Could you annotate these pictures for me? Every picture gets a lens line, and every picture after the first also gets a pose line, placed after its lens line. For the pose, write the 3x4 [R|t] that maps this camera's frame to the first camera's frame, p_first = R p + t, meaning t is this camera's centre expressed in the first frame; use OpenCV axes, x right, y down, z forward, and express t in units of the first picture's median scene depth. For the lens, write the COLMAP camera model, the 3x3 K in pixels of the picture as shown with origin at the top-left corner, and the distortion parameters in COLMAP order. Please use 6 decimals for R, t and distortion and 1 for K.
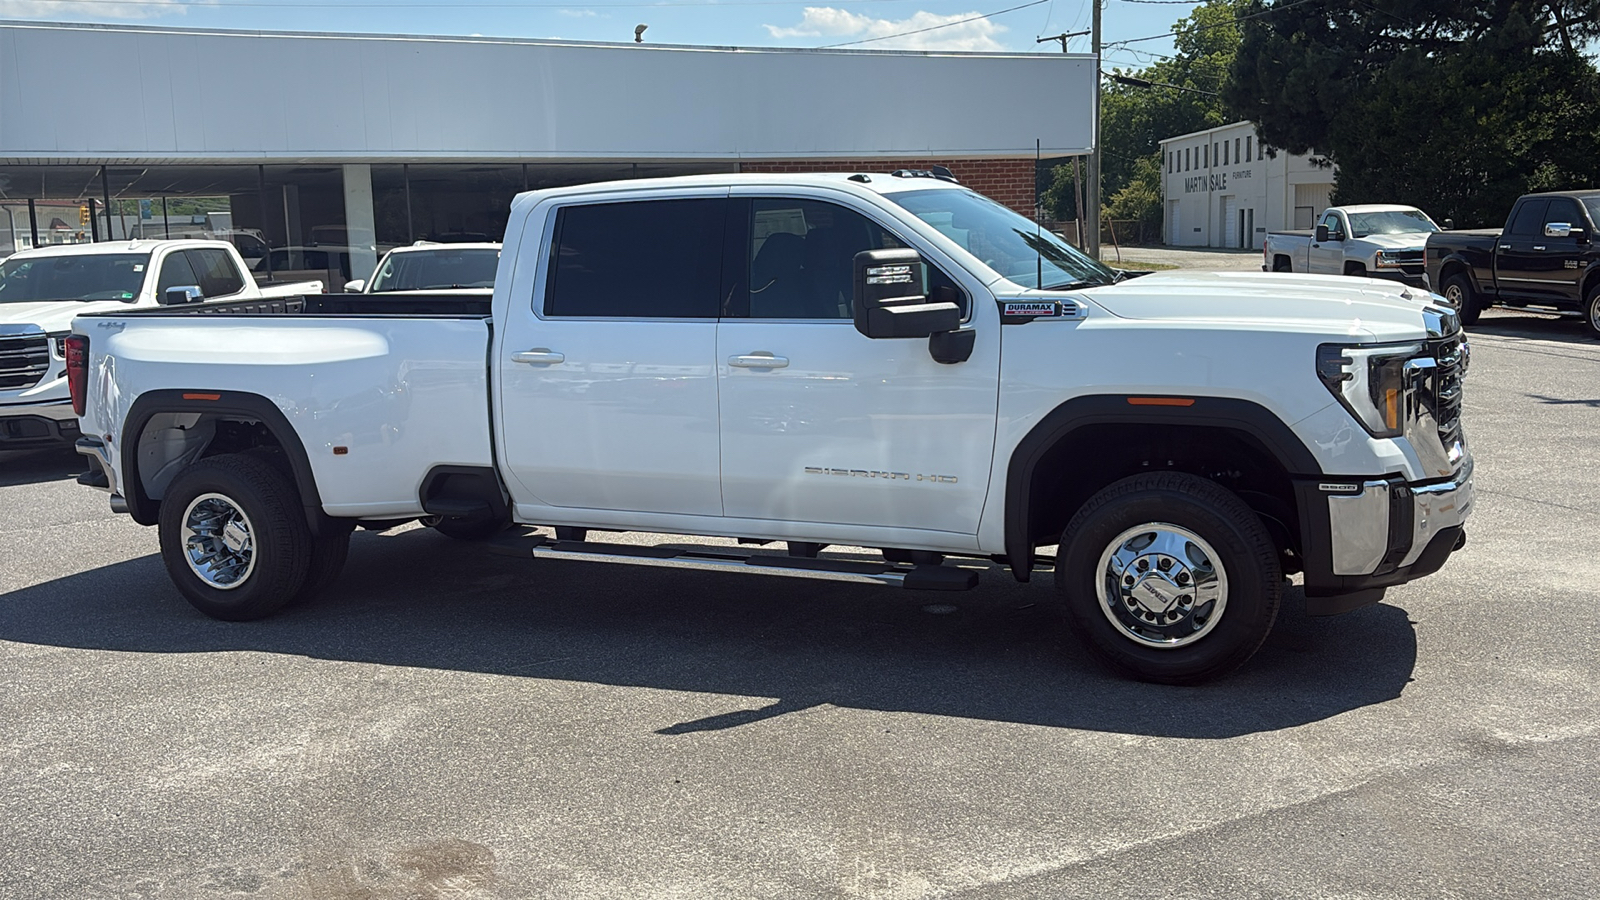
lens RADIAL K [[1451.0, 0, 754.0], [0, 1451.0, 445.5], [0, 0, 1]] dist [0.101623, -0.202642]
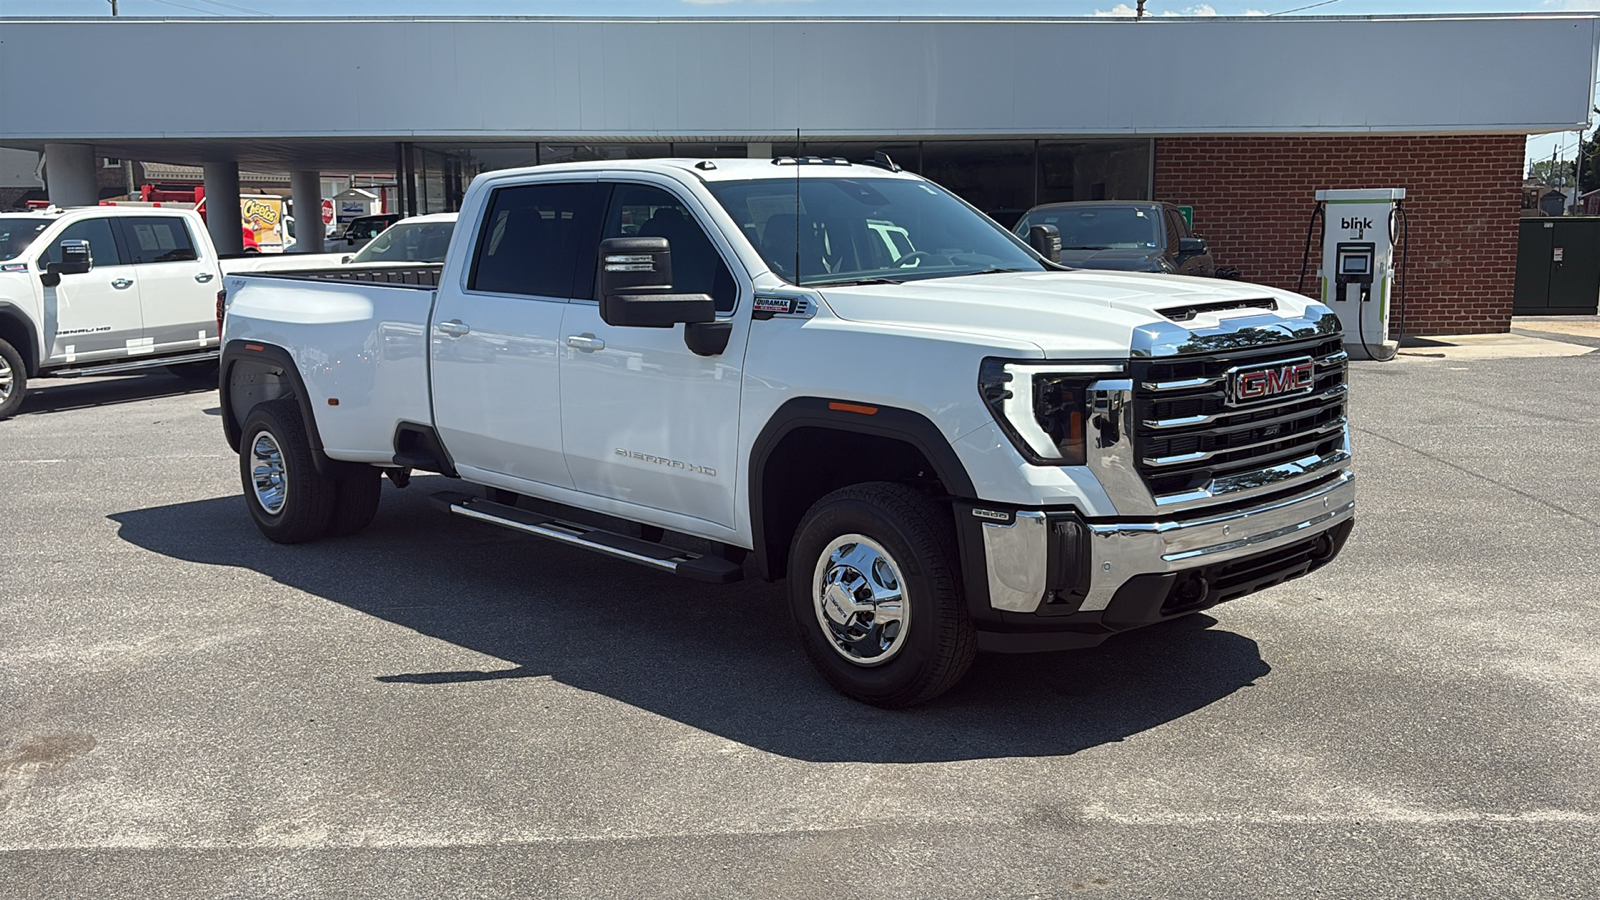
lens RADIAL K [[1456.1, 0, 785.2], [0, 1456.1, 459.4], [0, 0, 1]] dist [0.096730, -0.187057]
pose [[0.922860, 0.086098, -0.375388, 0.577076], [-0.076228, 0.996243, 0.041097, -0.031315], [0.377516, -0.009312, 0.925956, 0.099241]]
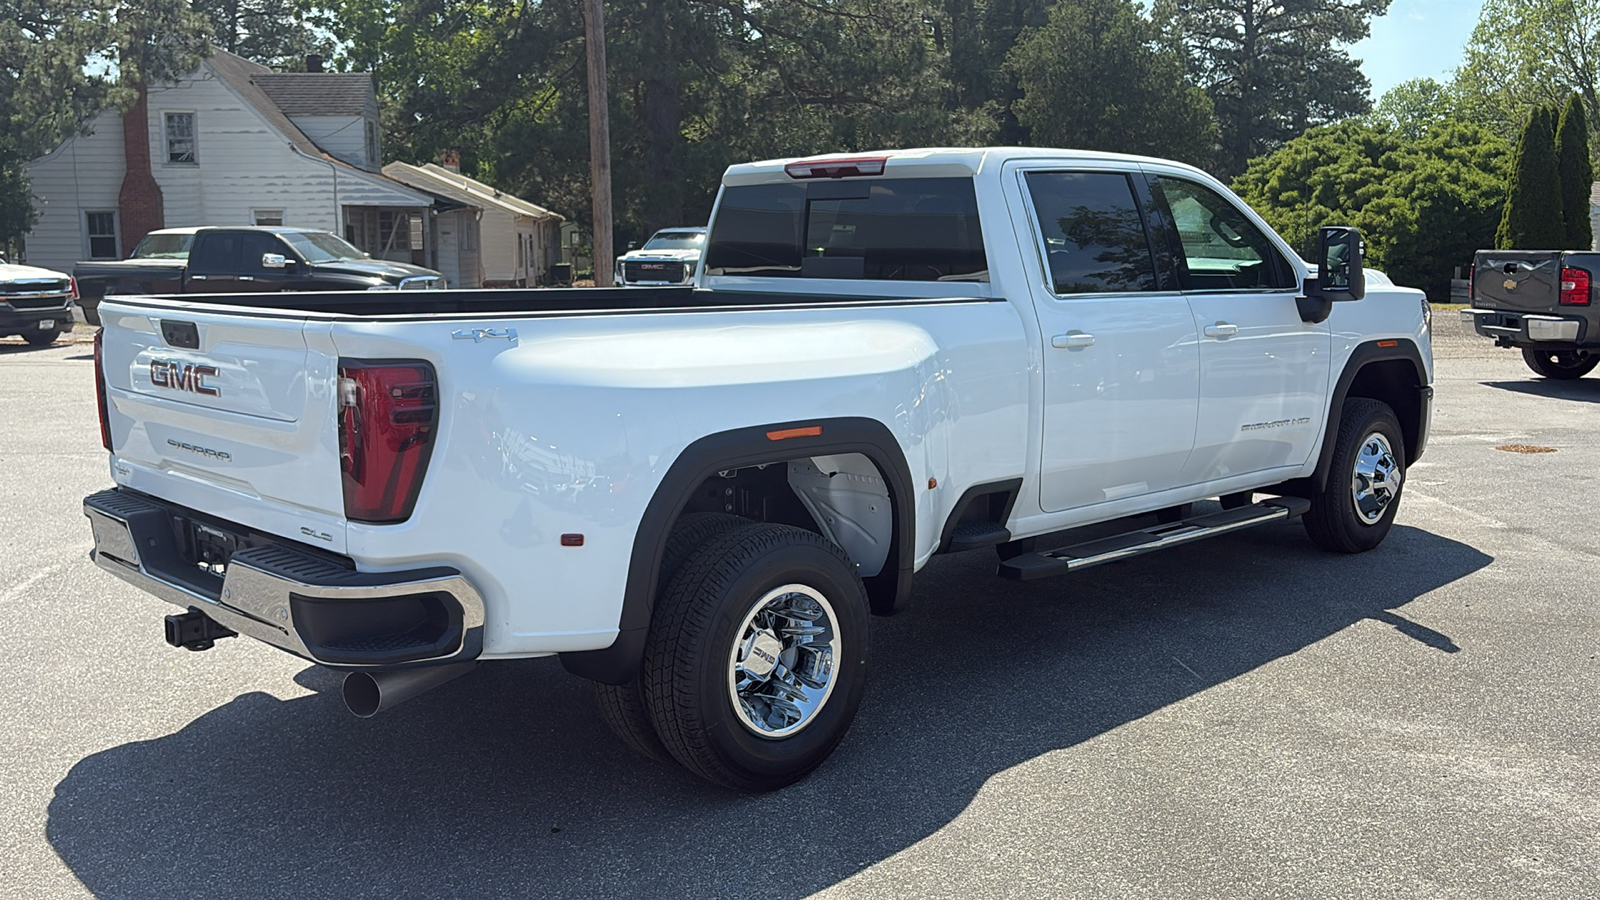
lens RADIAL K [[1465.0, 0, 764.9], [0, 1465.0, 446.1], [0, 0, 1]] dist [-0.006080, 0.070241]
pose [[0.382528, -0.095921, 0.918952, -1.212008], [0.126366, 0.990682, 0.050806, -0.077369], [-0.915262, 0.096690, 0.391084, 0.972204]]
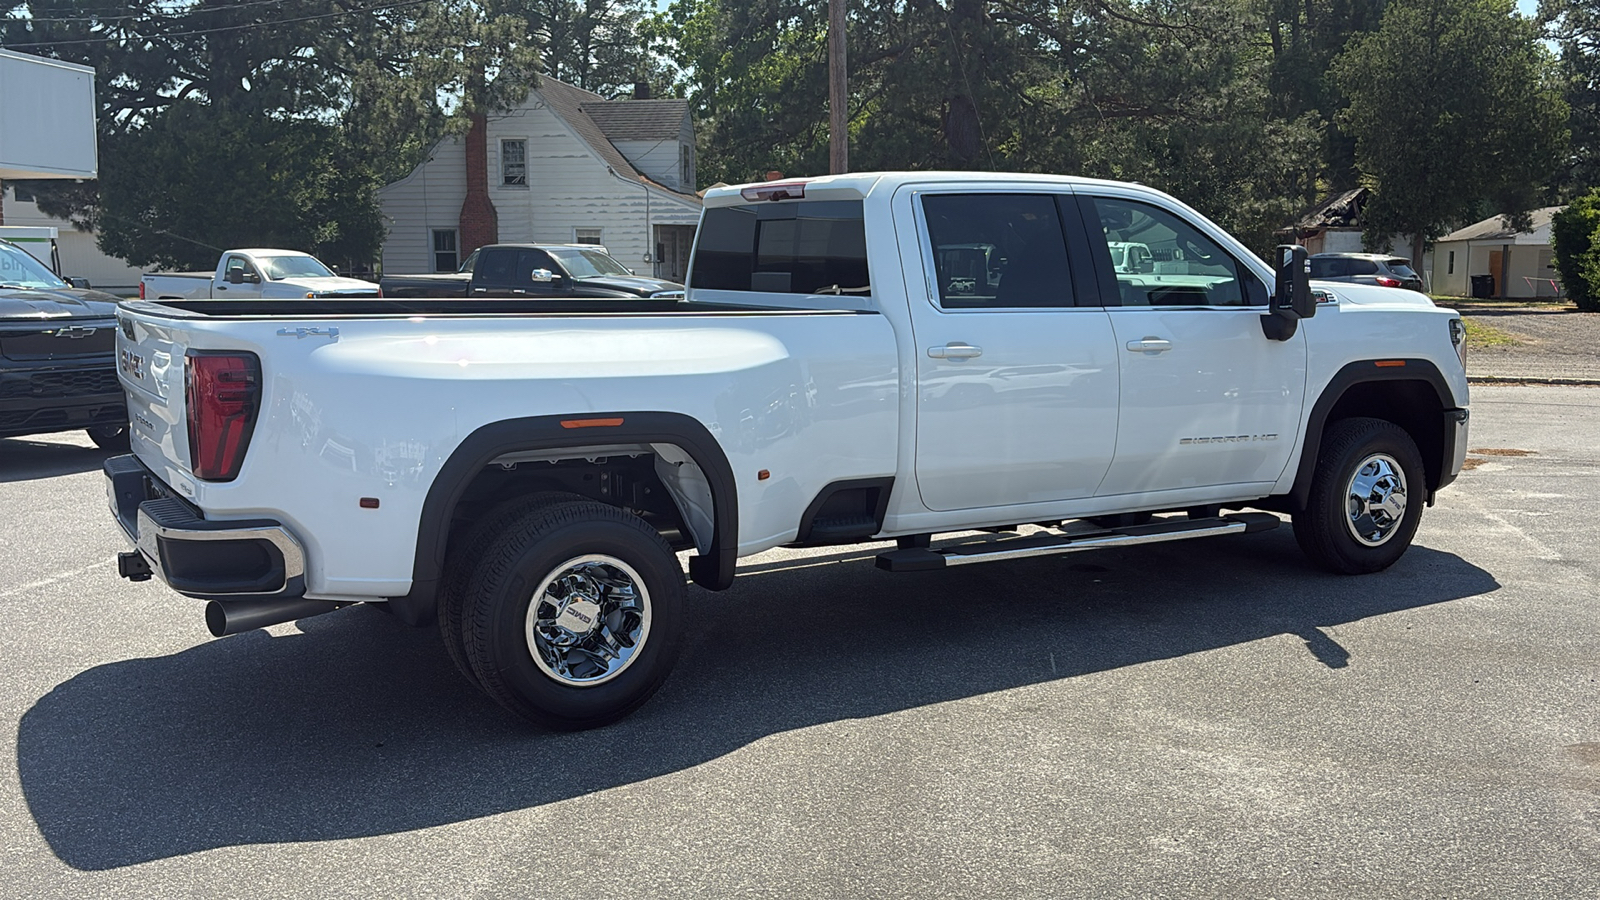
lens RADIAL K [[1451.0, 0, 754.0], [0, 1451.0, 445.5], [0, 0, 1]] dist [0.101623, -0.202642]
pose [[0.591859, -0.069215, 0.803064, -1.155367], [0.099089, 0.994997, 0.012728, -0.029293], [-0.799927, 0.072041, 0.595757, 0.638931]]
